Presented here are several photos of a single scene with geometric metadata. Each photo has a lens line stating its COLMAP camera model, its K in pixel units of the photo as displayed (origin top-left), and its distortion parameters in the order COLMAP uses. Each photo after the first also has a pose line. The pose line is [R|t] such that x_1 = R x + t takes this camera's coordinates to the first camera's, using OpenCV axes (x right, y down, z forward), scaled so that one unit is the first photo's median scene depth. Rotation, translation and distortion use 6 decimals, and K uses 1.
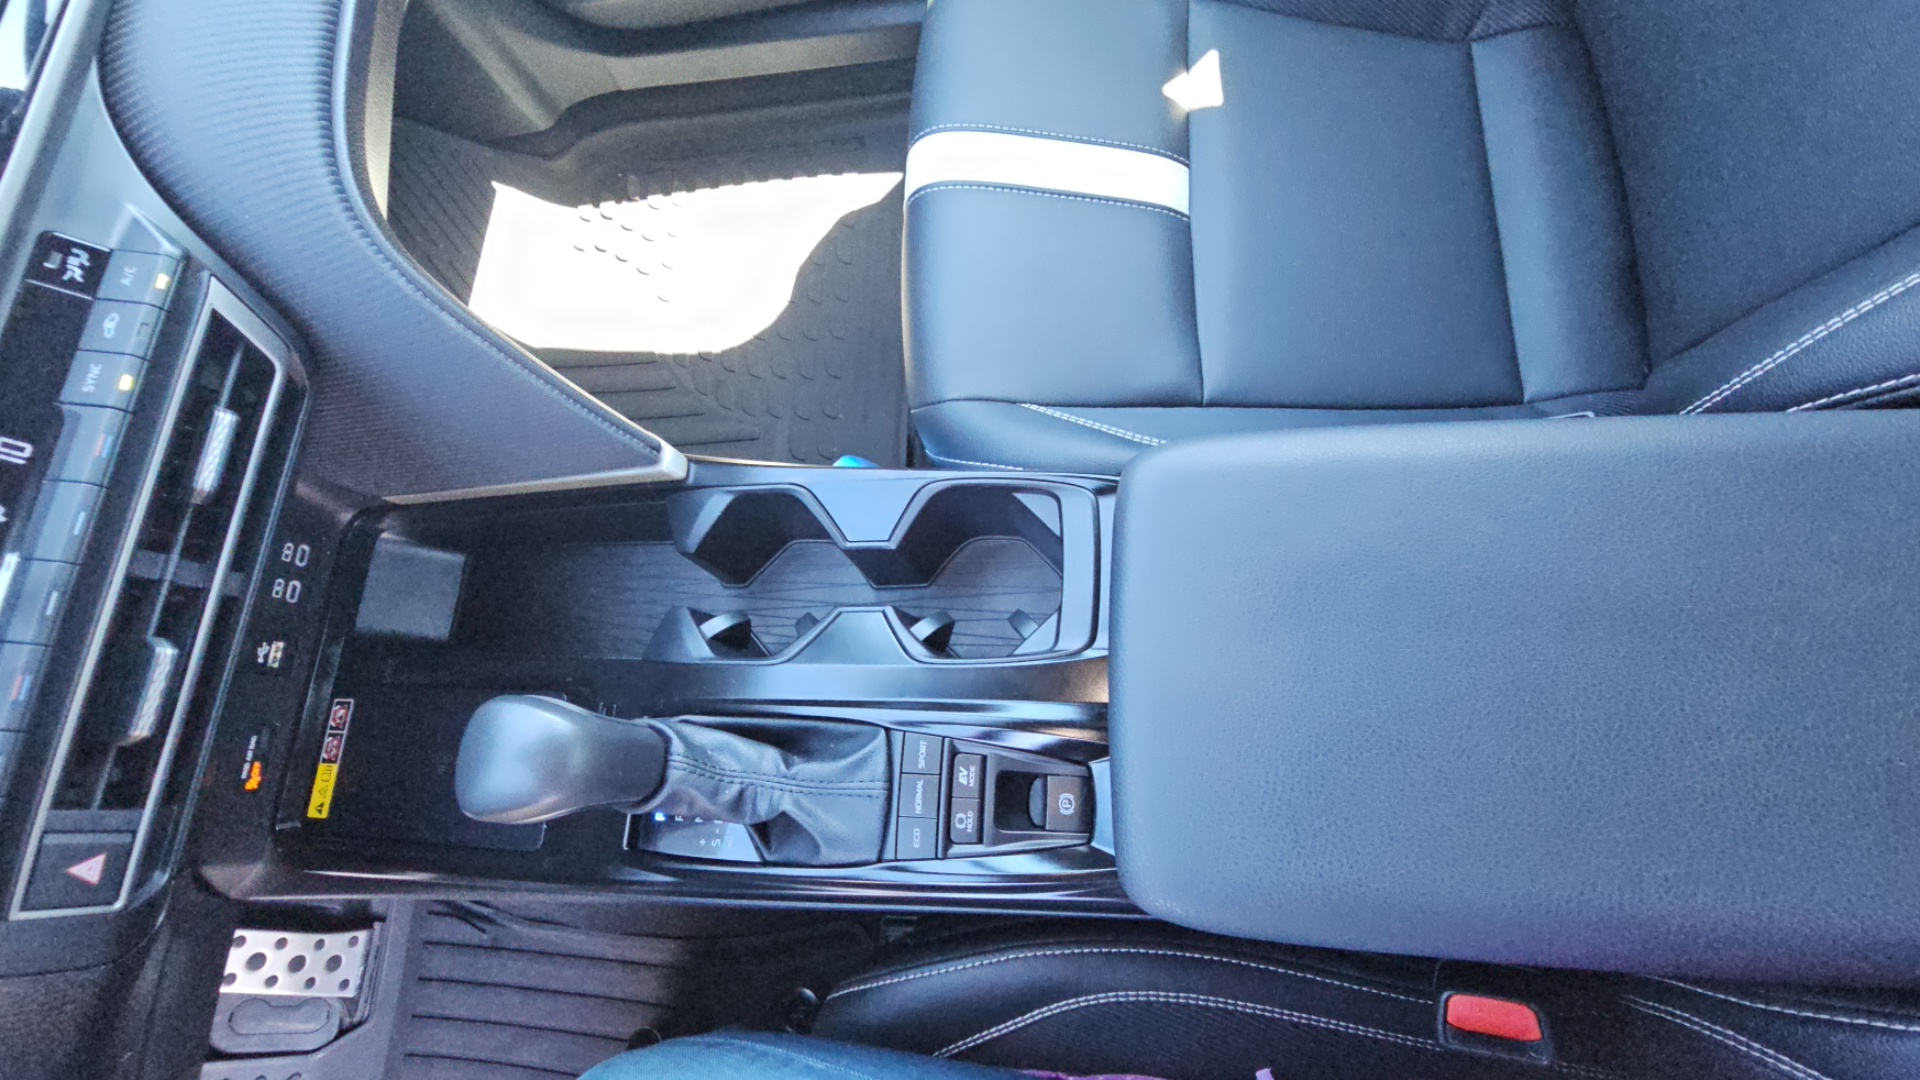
lens RADIAL K [[867.1, 0, 984.0], [0, 867.1, 539.5], [0, 0, 1]] dist [0.004843, -0.004926]
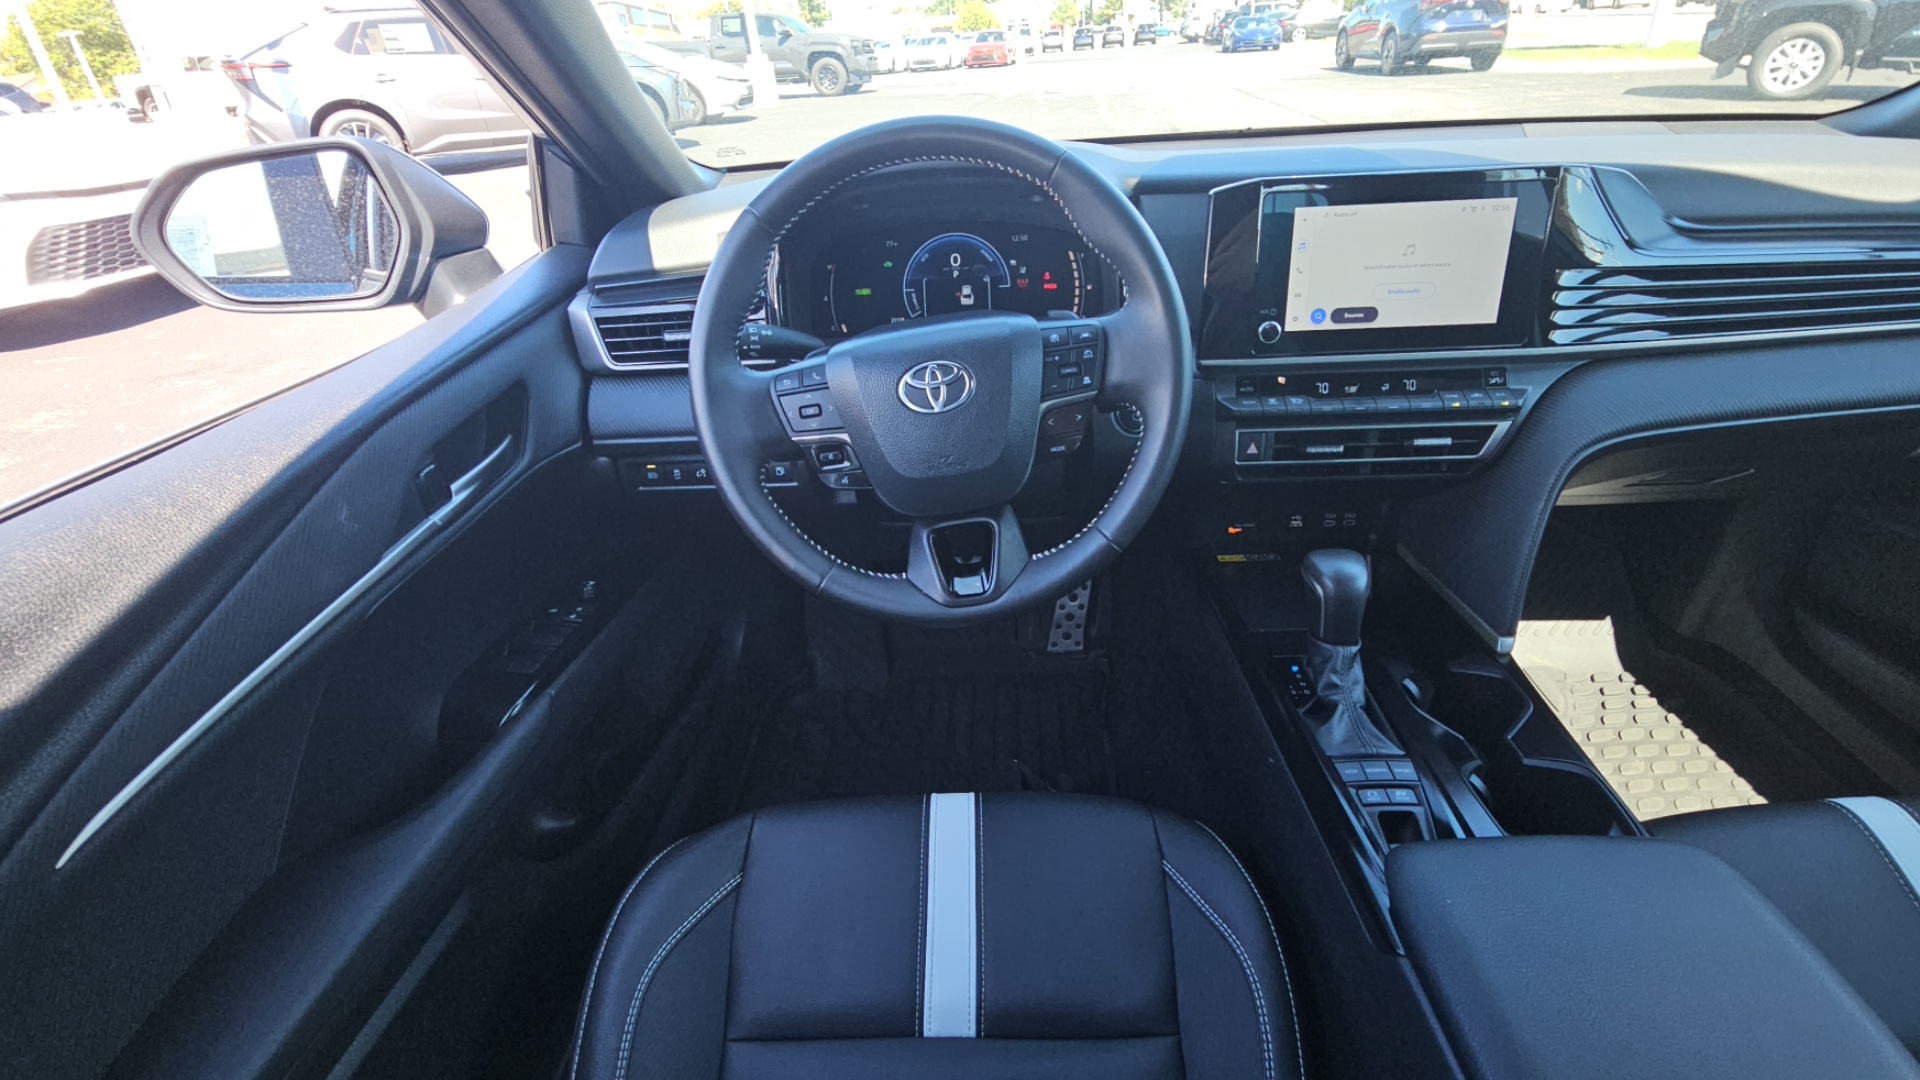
lens RADIAL K [[856.2, 0, 983.5], [0, 856.2, 539.2], [0, 0, 1]] dist [0.007076, -0.007917]
pose [[0.038846, 0.651825, -0.757374, 0.665823], [-0.950356, 0.258277, 0.173538, 0.494567], [0.308729, 0.713034, 0.629499, -0.423214]]
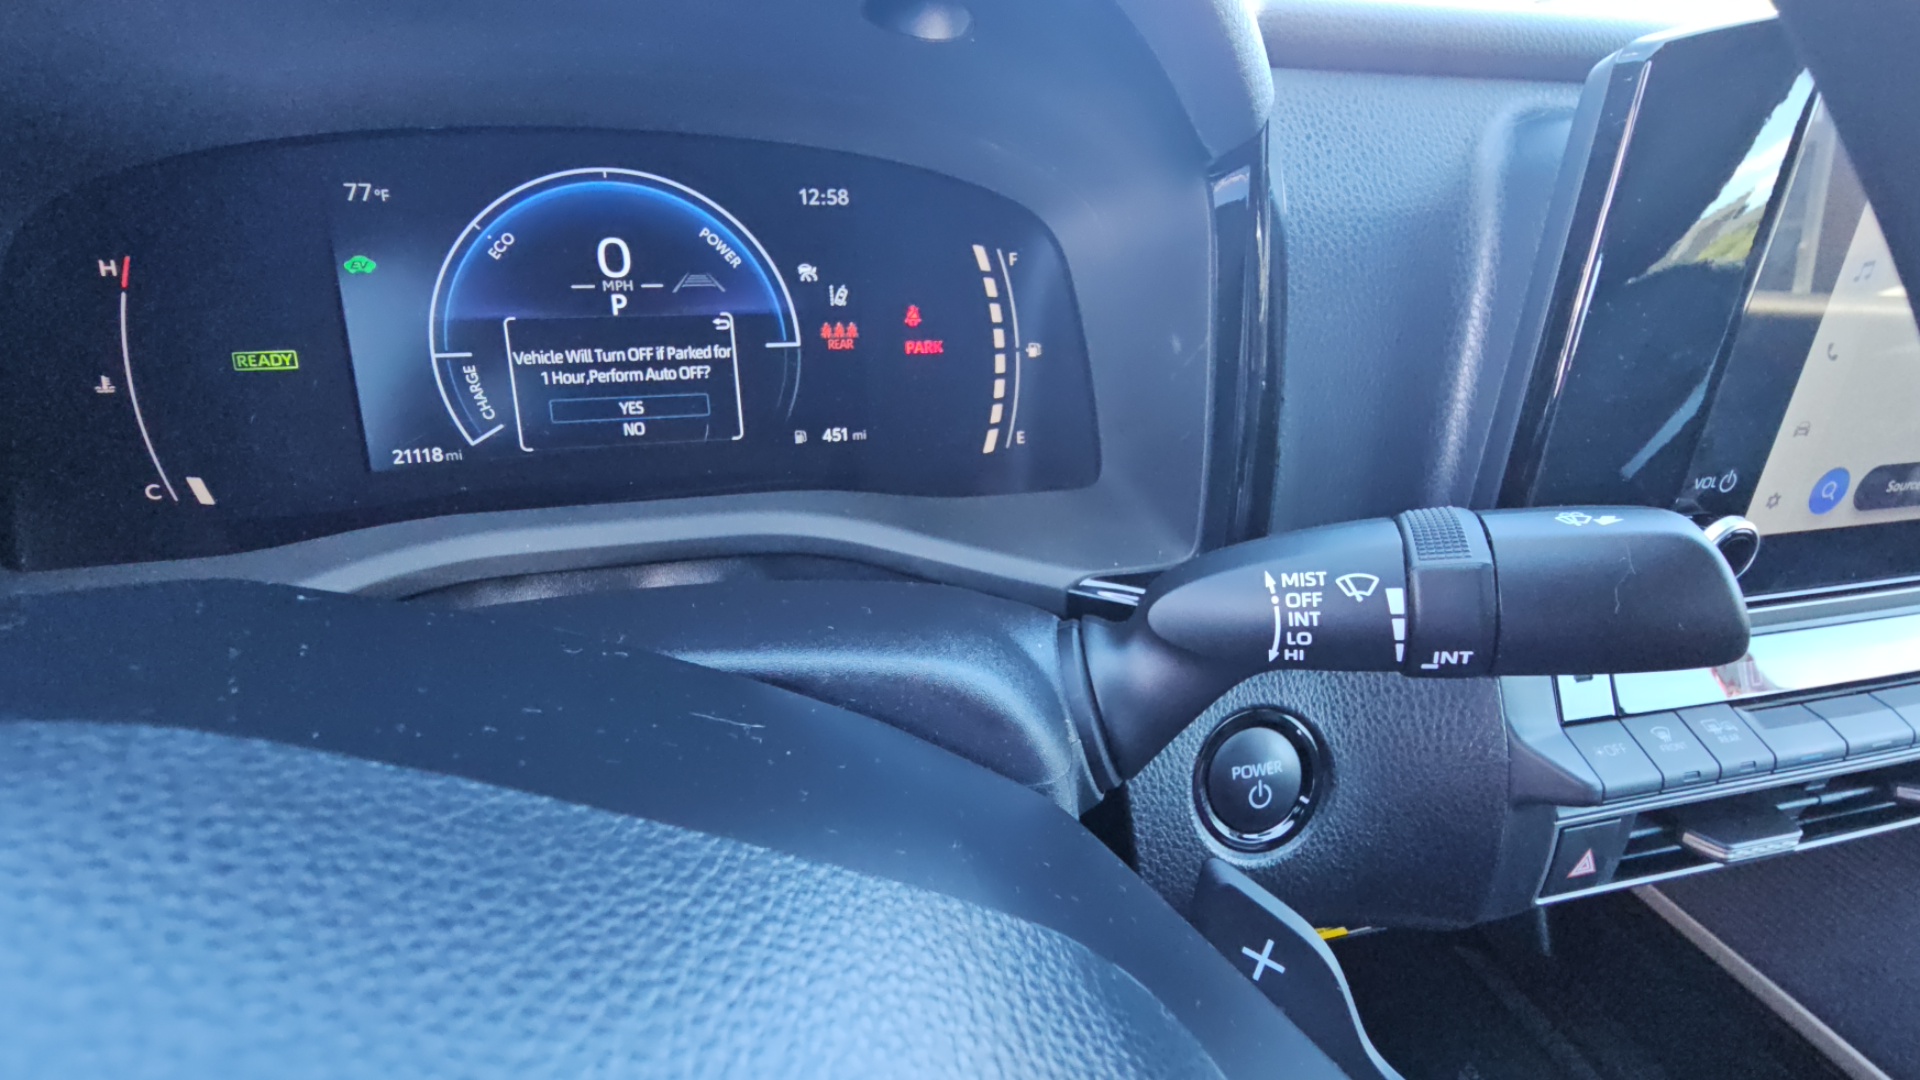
lens RADIAL K [[855.8, 0, 983.3], [0, 855.8, 539.6], [0, 0, 1]] dist [0.000755, -0.000944]
pose [[0.287059, 0.660738, -0.693558, -0.532999], [-0.945676, 0.310835, -0.095283, 0.597837], [0.152625, 0.683233, 0.714072, 0.048215]]
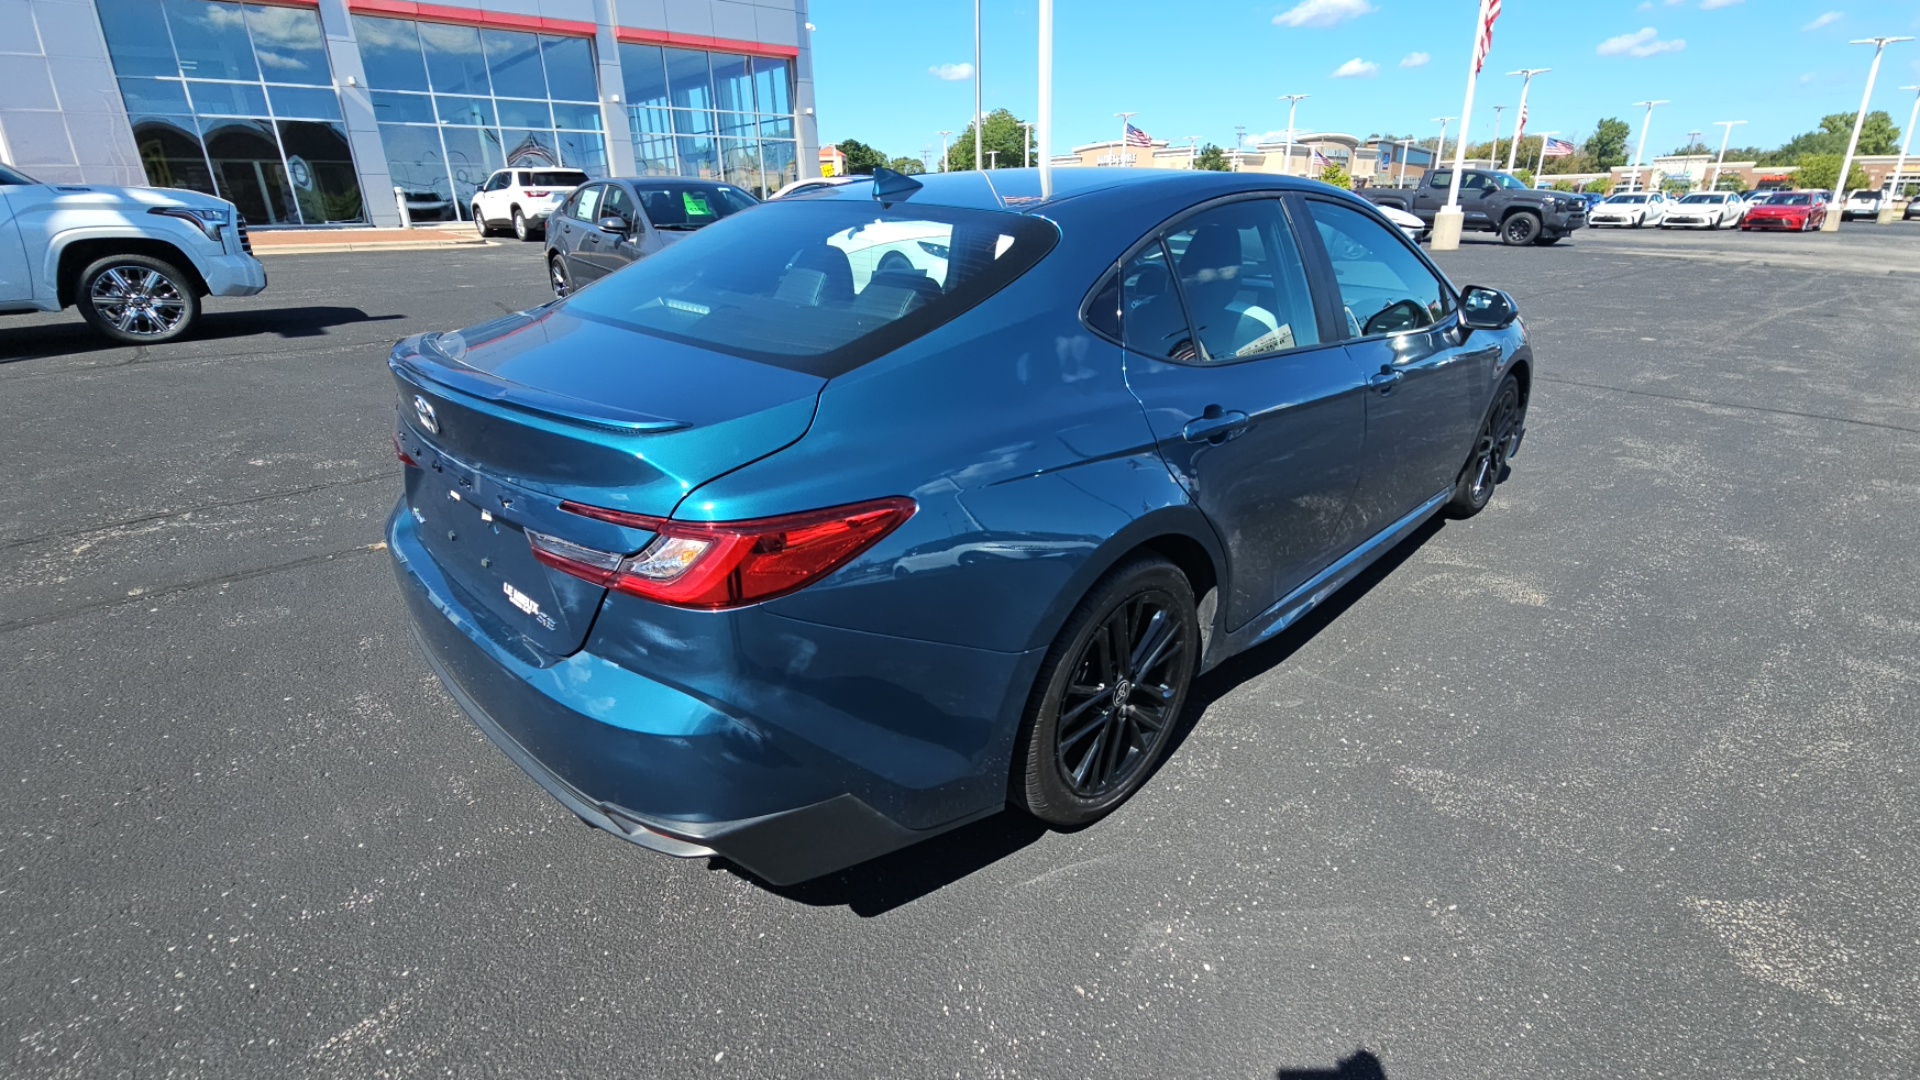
lens RADIAL K [[854.8, 0, 982.8], [0, 854.8, 542.1], [0, 0, 1]] dist [0.007774, -0.005647]
pose [[-0.653285, 0.446390, -0.611519, 6.268075], [-0.689690, -0.017682, 0.723888, -4.090795], [0.312324, 0.894664, 0.319422, -0.818033]]
